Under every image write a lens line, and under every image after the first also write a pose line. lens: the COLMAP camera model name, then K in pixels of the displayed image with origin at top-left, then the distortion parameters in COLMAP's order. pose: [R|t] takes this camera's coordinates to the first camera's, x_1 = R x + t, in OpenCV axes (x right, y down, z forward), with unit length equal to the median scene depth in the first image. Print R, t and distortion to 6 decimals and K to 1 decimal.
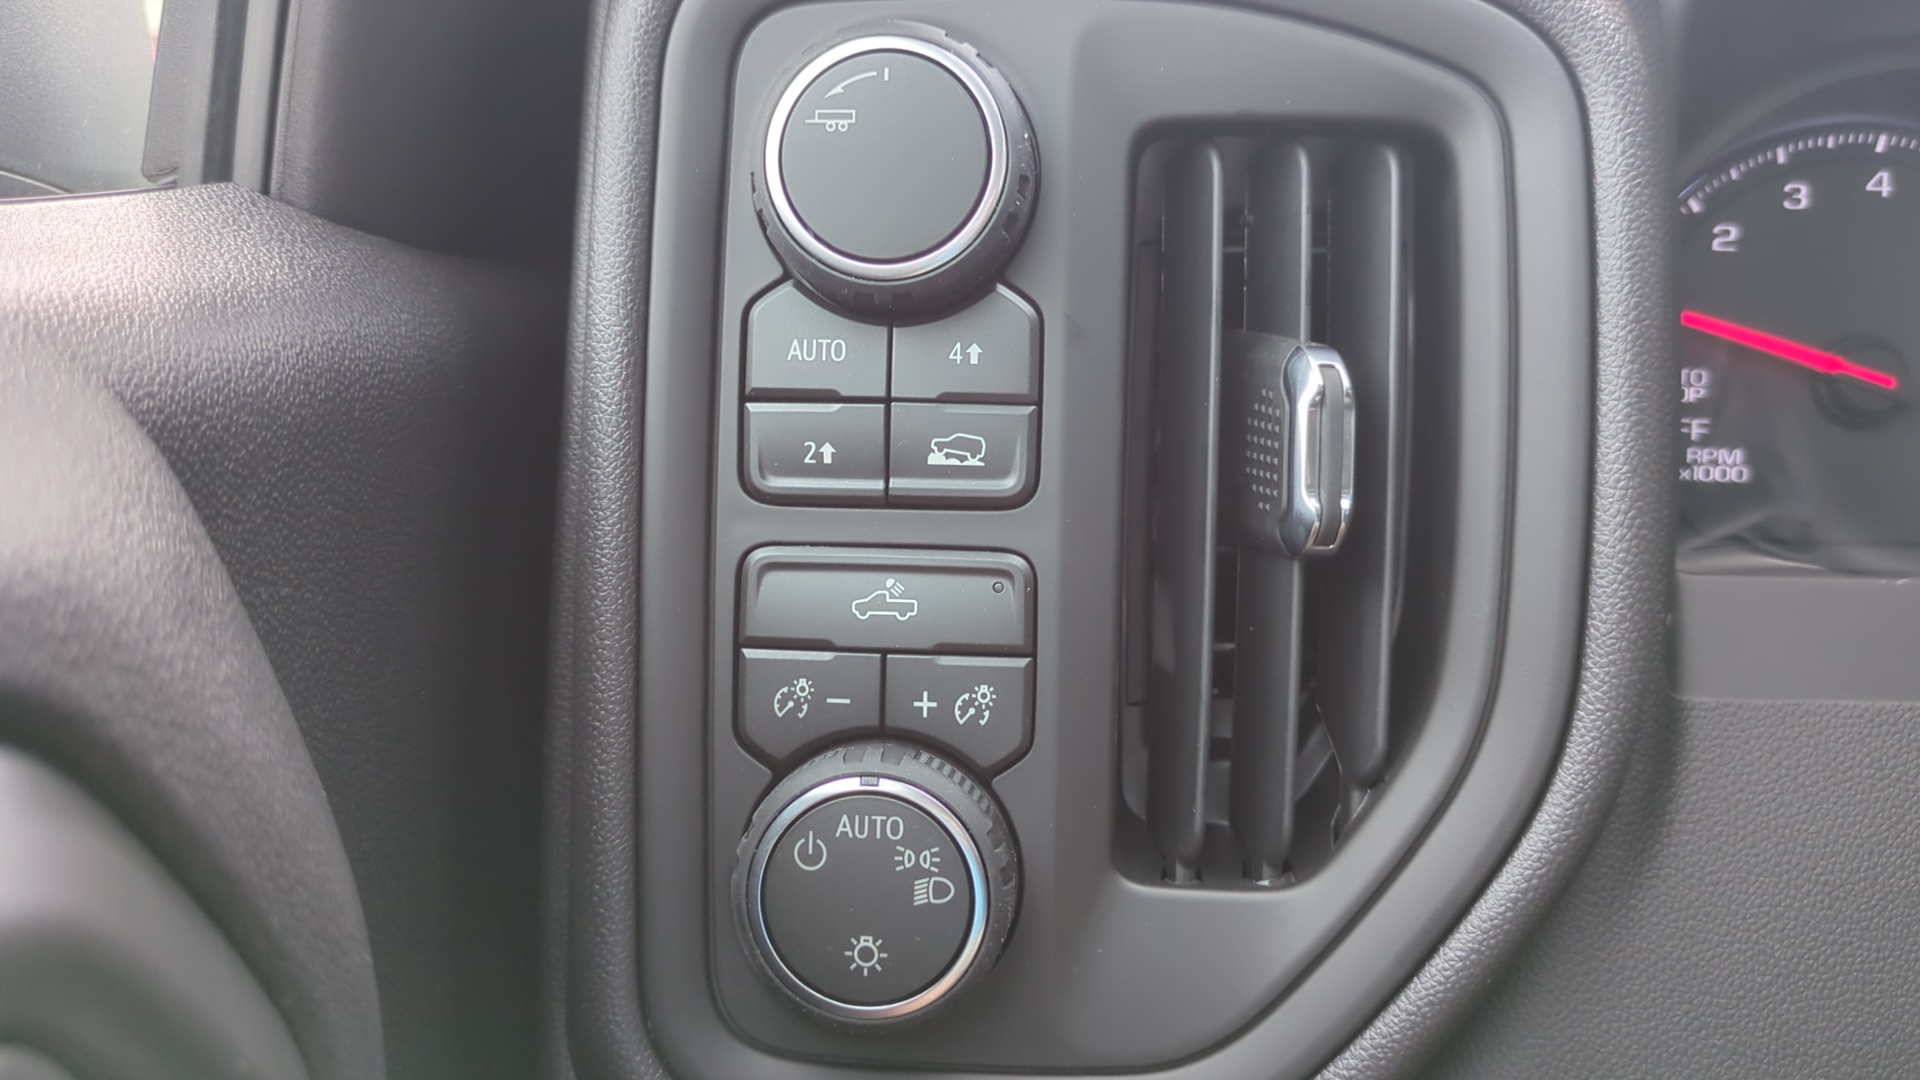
lens RADIAL K [[1655.3, 0, 960.0], [0, 1655.3, 540.0], [0, 0, 1]] dist [0.064031, -0.137711]
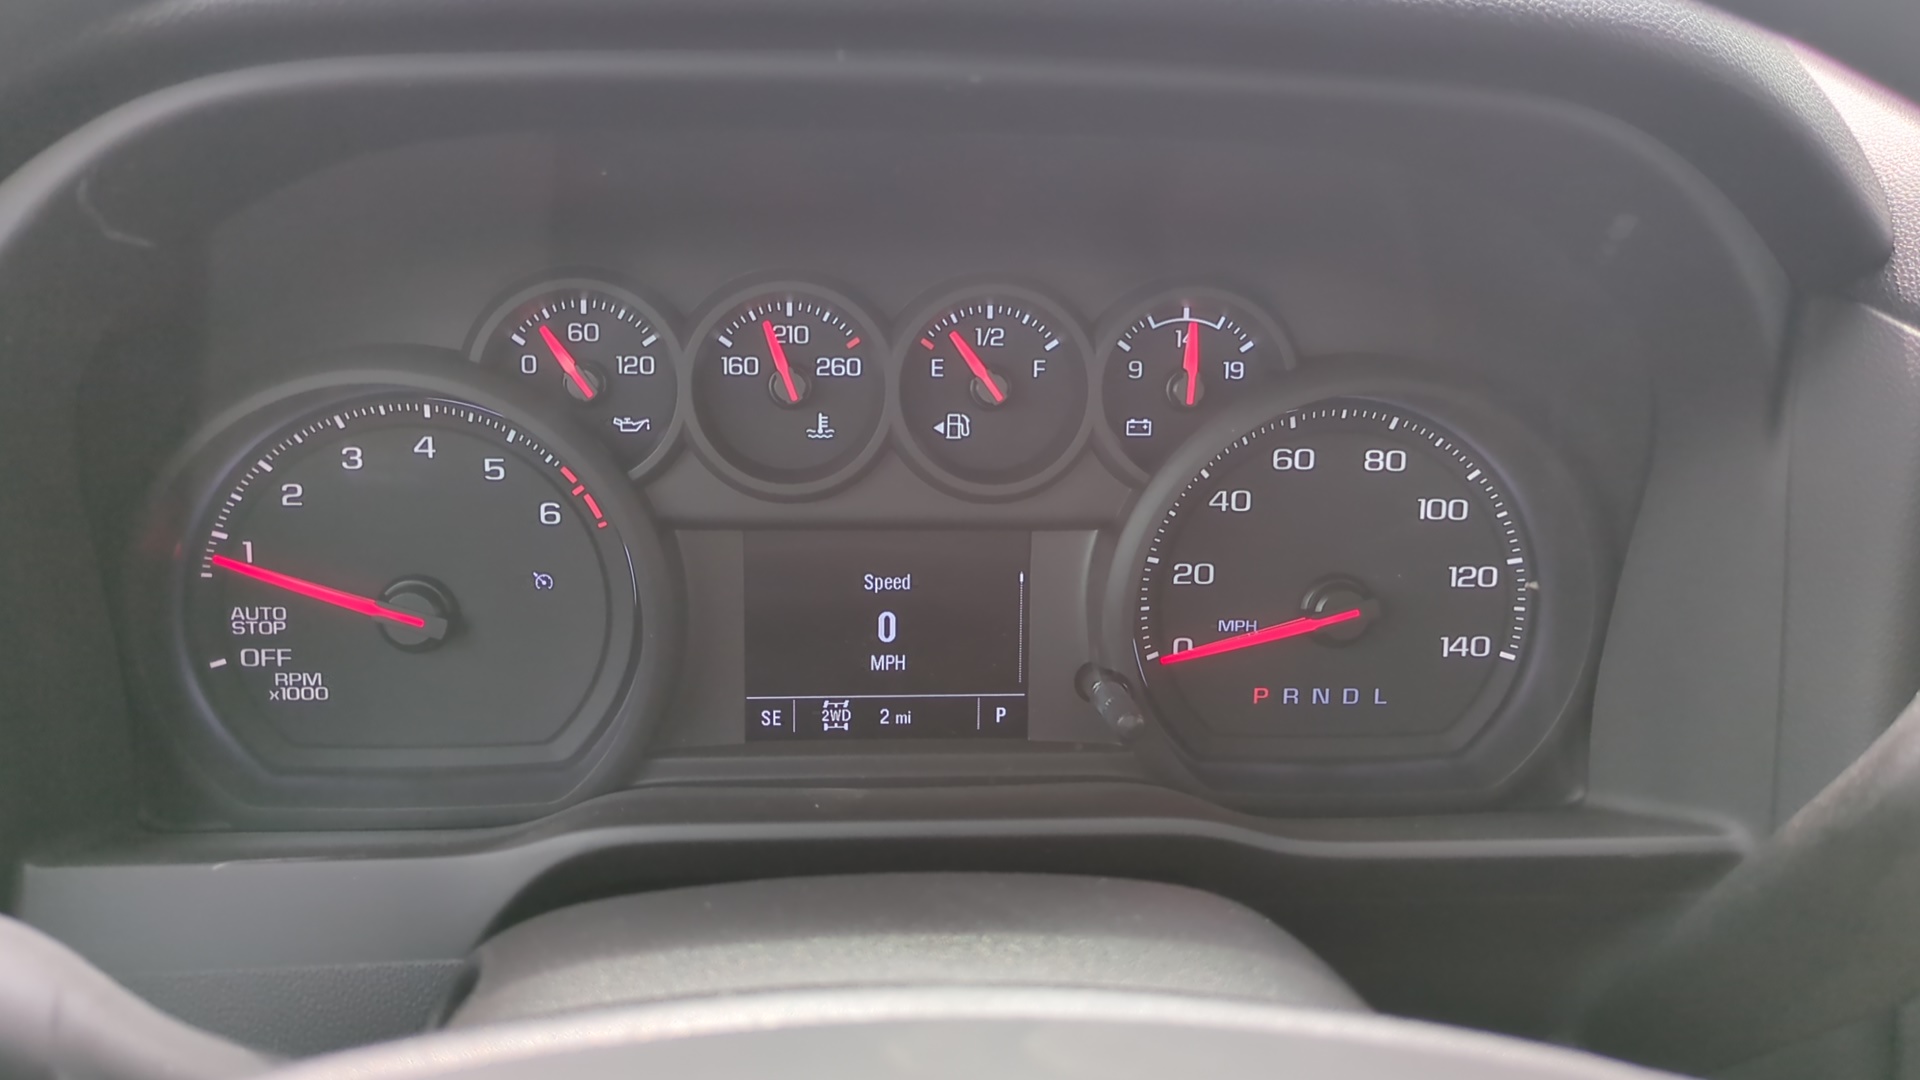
lens RADIAL K [[1655.3, 0, 960.0], [0, 1655.3, 540.0], [0, 0, 1]] dist [0.064031, -0.137711]
pose [[0.988558, -0.030312, 0.147767, 0.744515], [0.013169, 0.993203, 0.115643, -0.277254], [-0.150268, -0.112374, 0.982238, -0.206060]]
